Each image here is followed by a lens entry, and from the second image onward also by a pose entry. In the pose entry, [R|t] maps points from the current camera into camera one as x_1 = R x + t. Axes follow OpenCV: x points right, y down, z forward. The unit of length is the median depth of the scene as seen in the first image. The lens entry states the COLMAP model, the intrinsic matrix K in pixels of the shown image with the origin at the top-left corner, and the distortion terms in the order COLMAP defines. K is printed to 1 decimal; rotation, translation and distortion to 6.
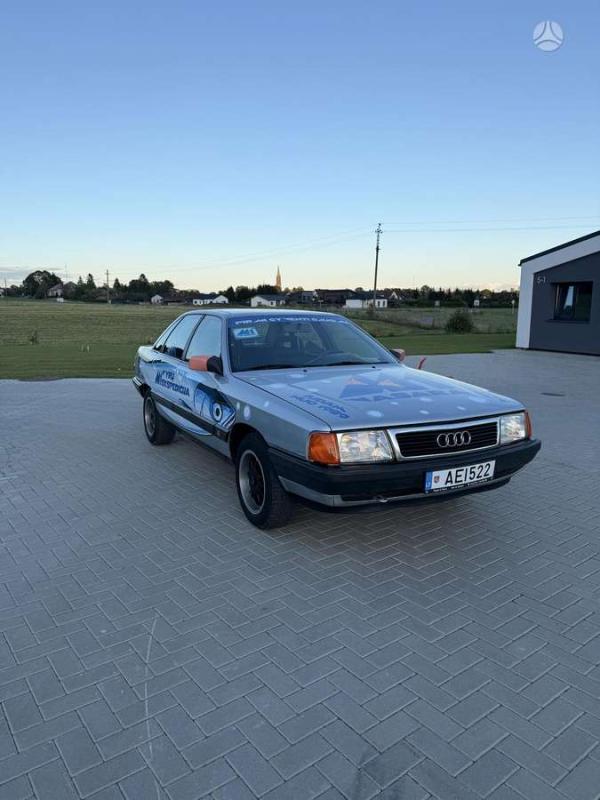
lens RADIAL K [[602.5, 0, 300.0], [0, 602.5, 400.0], [0, 0, 1]] dist [0.069513, -0.108597]
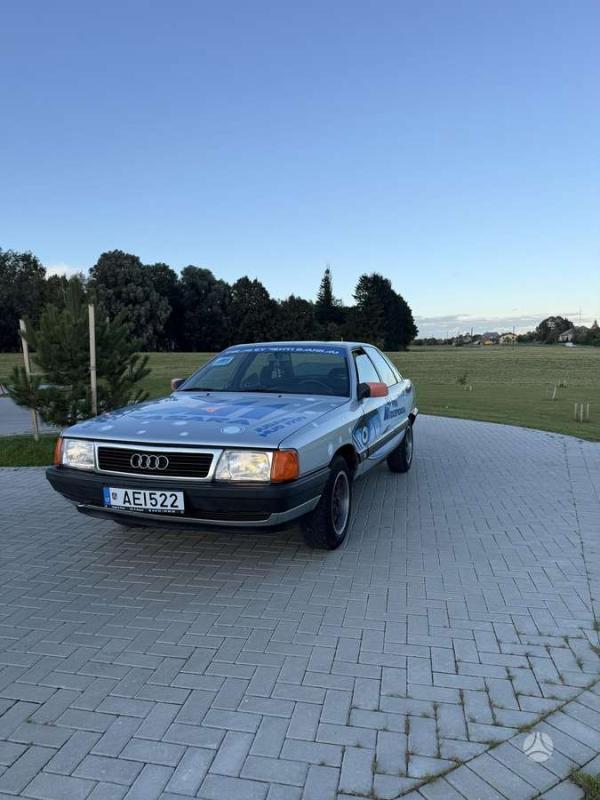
lens RADIAL K [[602.5, 0, 300.0], [0, 602.5, 400.0], [0, 0, 1]] dist [0.069513, -0.108597]
pose [[0.644806, 0.053397, -0.762479, 1.150969], [-0.110853, 0.993543, -0.024167, -0.038449], [0.756265, 0.100106, 0.646561, 0.535541]]
